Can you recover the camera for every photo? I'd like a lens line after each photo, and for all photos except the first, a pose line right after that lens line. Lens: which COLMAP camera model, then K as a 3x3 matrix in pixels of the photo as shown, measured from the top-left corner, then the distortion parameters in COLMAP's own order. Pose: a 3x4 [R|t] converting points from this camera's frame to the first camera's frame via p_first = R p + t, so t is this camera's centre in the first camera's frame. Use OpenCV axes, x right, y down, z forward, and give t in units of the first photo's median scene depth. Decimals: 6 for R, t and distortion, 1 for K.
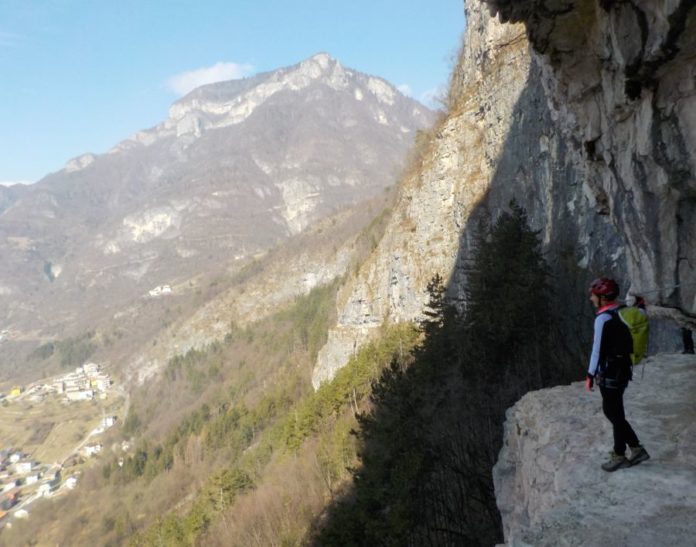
lens RADIAL K [[654.7, 0, 346.5], [0, 654.7, 275.4], [0, 0, 1]] dist [0.023278, 0.000000]
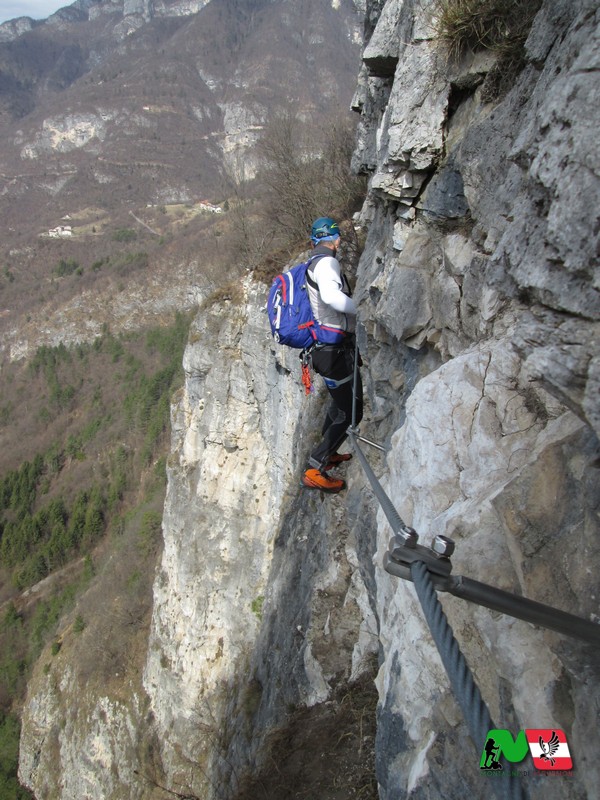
lens RADIAL K [[654.8, 0, 293.8], [0, 654.8, 397.9], [0, 0, 1]] dist [-0.067335, 0.032034]
pose [[0.986272, 0.161162, 0.035982, 0.026522], [-0.164224, 0.934506, 0.315798, -0.066721], [0.017269, -0.317372, 0.948144, 0.058512]]
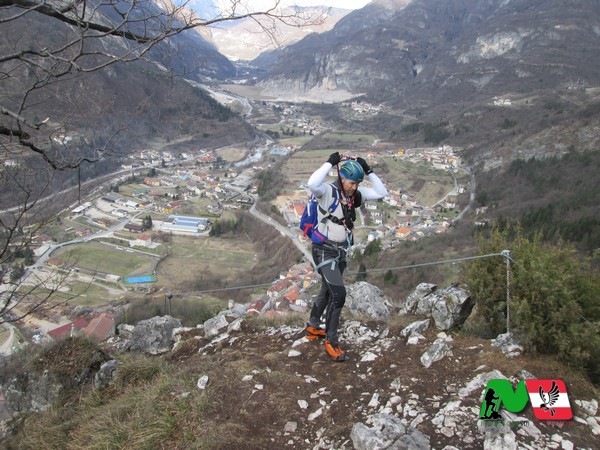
lens RADIAL K [[491.1, 0, 300.3], [0, 491.1, 224.0], [0, 0, 1]] dist [-0.067335, 0.032034]
pose [[0.815639, 0.313630, -0.486178, -0.042337], [-0.155908, 0.928385, 0.337333, -0.010837], [0.557158, -0.199343, 0.806125, -0.052352]]
